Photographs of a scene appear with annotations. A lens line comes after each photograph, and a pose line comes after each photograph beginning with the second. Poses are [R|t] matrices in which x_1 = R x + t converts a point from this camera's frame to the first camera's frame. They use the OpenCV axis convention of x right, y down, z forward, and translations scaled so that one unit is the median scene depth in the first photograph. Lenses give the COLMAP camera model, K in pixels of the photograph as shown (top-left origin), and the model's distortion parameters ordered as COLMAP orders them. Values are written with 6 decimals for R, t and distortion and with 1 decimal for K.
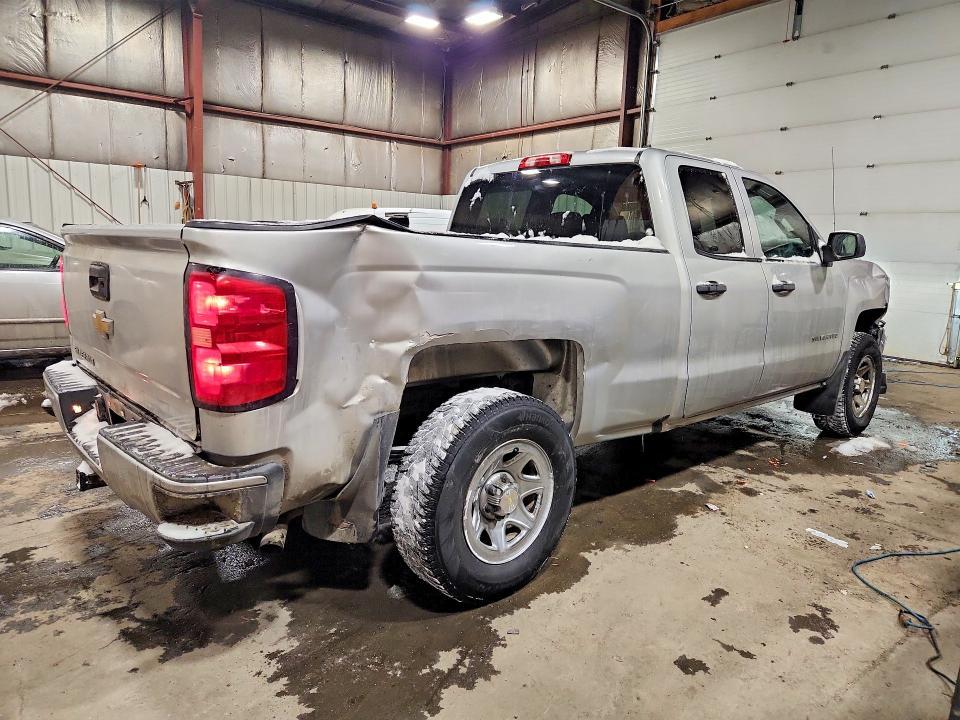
lens RADIAL K [[684.6, 0, 484.7], [0, 684.6, 359.7], [0, 0, 1]] dist [0.070002, -0.062932]
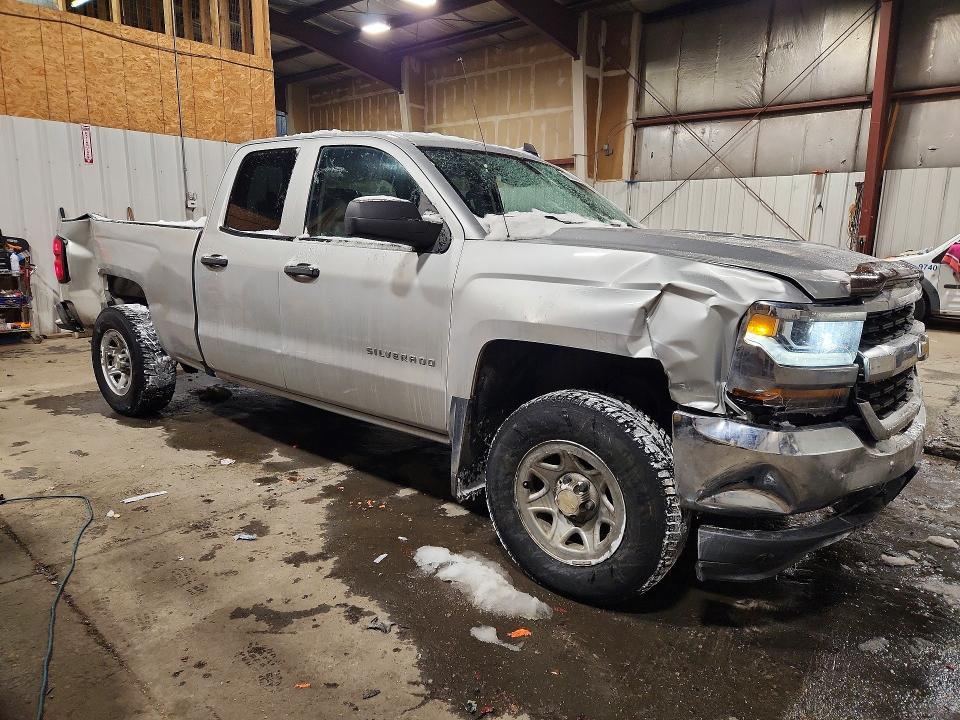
lens RADIAL K [[684.6, 0, 484.7], [0, 684.6, 359.7], [0, 0, 1]] dist [0.070002, -0.062932]
pose [[0.112604, 0.152217, -0.981912, 1.252232], [-0.178152, 0.975276, 0.130758, -0.142185], [0.977539, 0.160206, 0.136938, 1.070843]]
